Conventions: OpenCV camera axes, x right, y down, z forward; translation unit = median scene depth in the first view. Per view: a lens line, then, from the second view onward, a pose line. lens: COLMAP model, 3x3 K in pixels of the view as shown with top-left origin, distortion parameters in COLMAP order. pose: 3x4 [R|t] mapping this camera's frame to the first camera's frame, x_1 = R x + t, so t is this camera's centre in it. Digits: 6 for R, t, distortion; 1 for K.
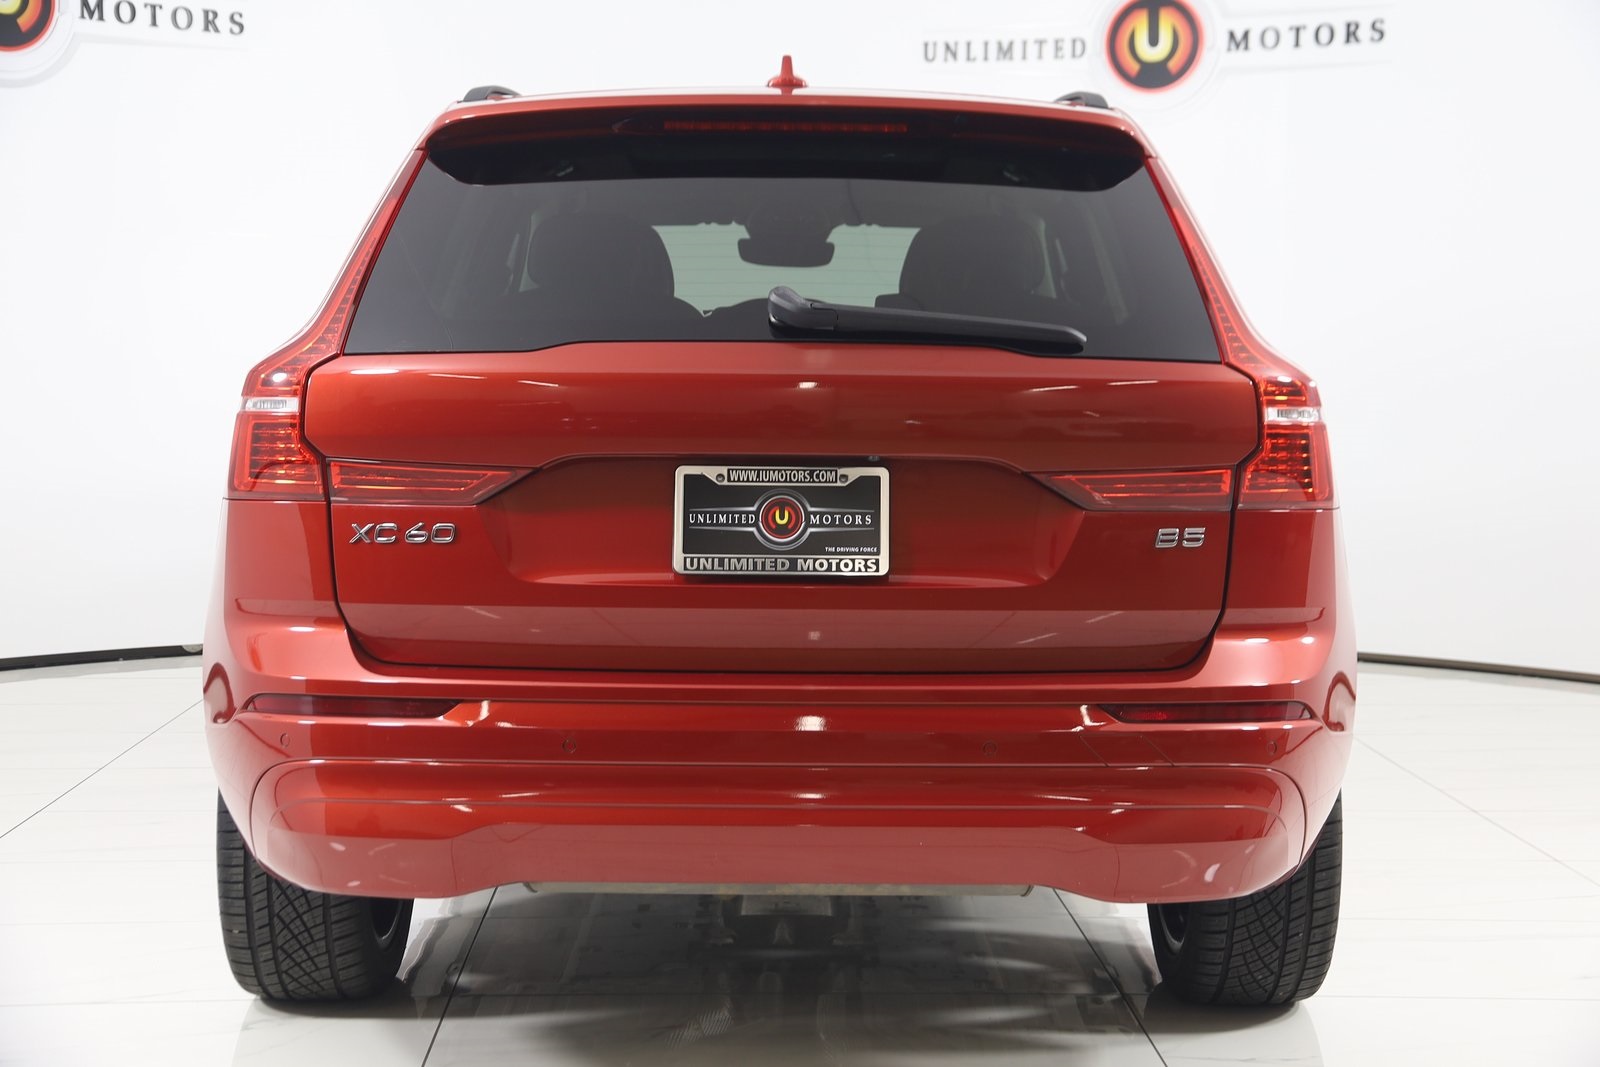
lens RADIAL K [[2390.2, 0, 814.6], [0, 2390.2, 520.7], [0, 0, 1]] dist [0.162636, 0.000000]
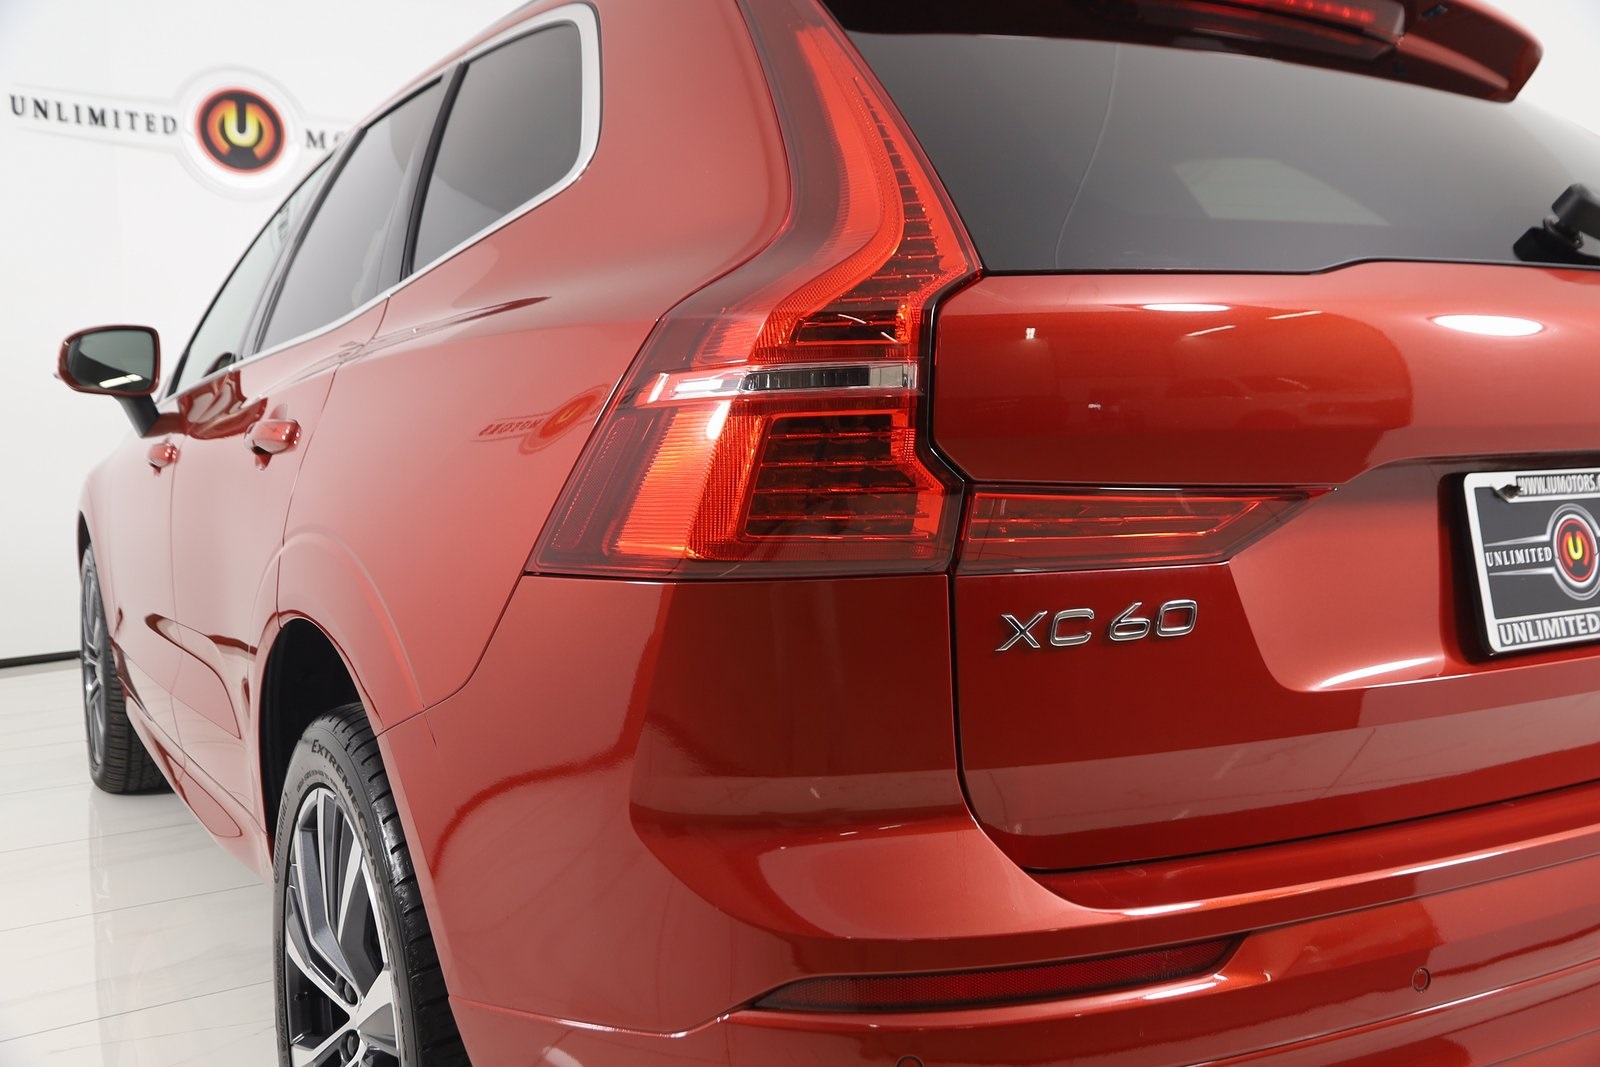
lens RADIAL K [[1378.3, 0, 789.4], [0, 1378.3, 543.4], [0, 0, 1]] dist [0.017758, 0.020436]
pose [[0.858685, -0.059263, 0.509066, -0.382619], [0.052203, 0.998239, 0.028155, -0.024190], [-0.509839, 0.002398, 0.860267, 0.787717]]
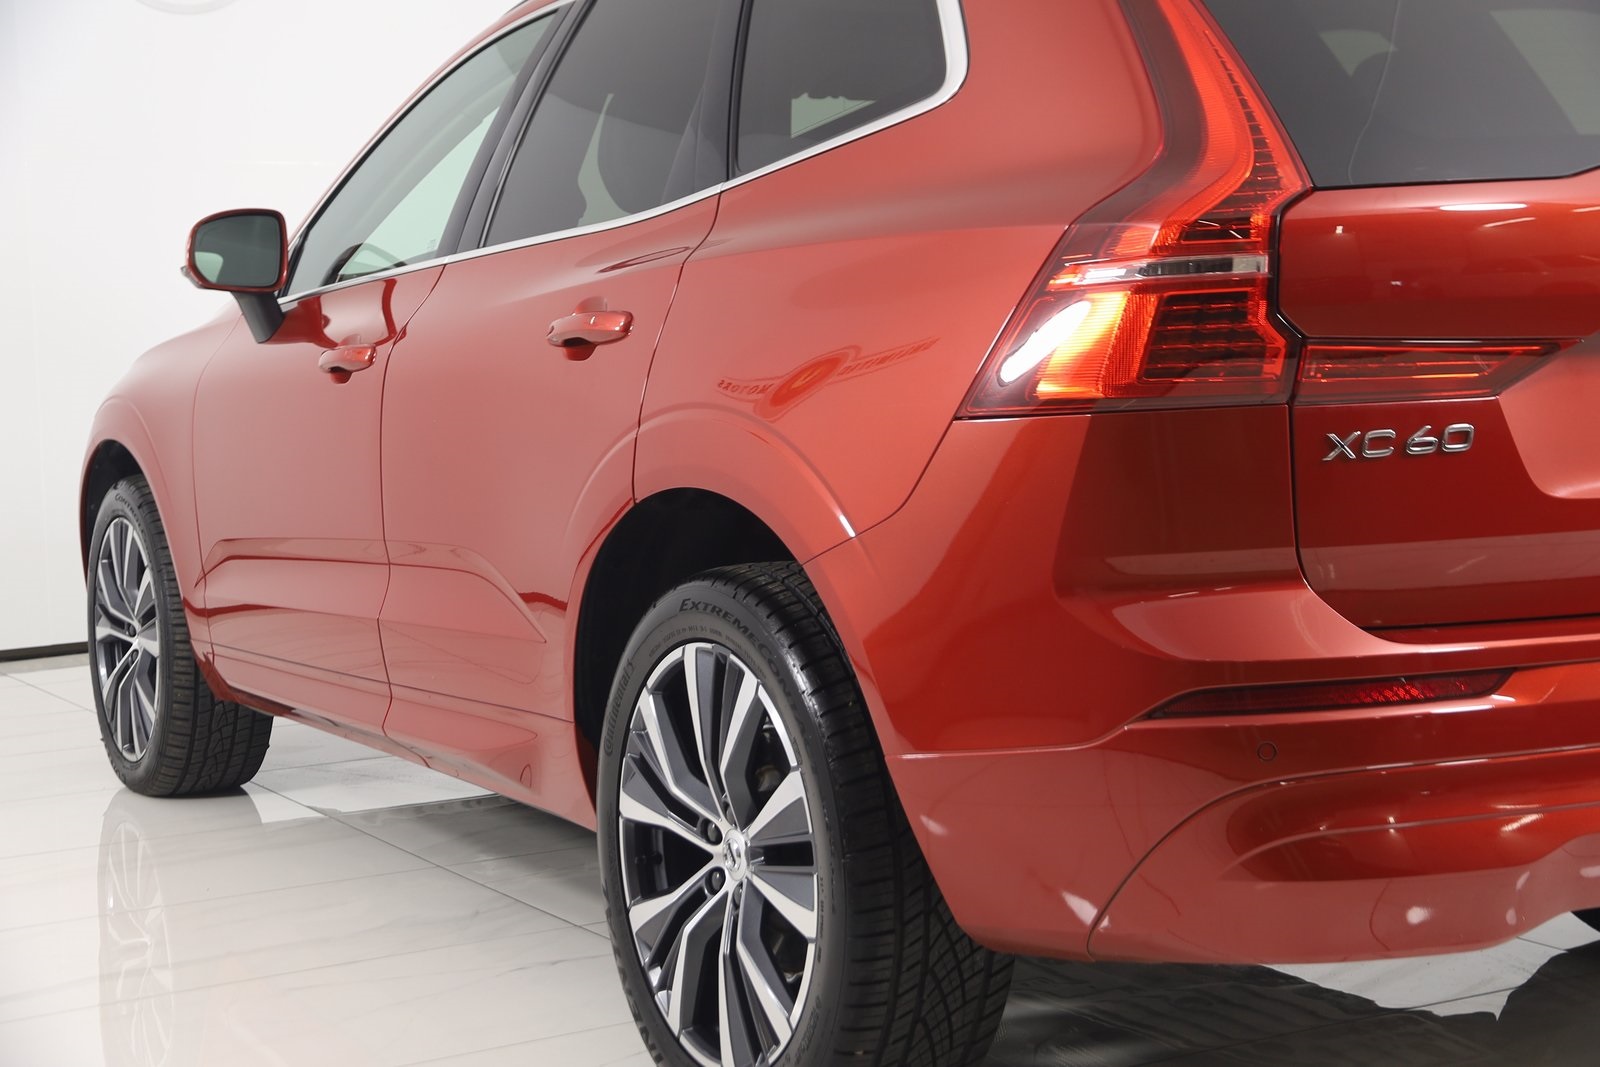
lens RADIAL K [[2390.2, 0, 811.4], [0, 2390.2, 537.3], [0, 0, 1]] dist [0.162636, 0.000000]
pose [[0.871929, -0.067981, 0.484890, -0.674945], [0.064015, 0.997642, 0.024756, 0.004506], [-0.485430, 0.009455, 0.874225, 0.469635]]
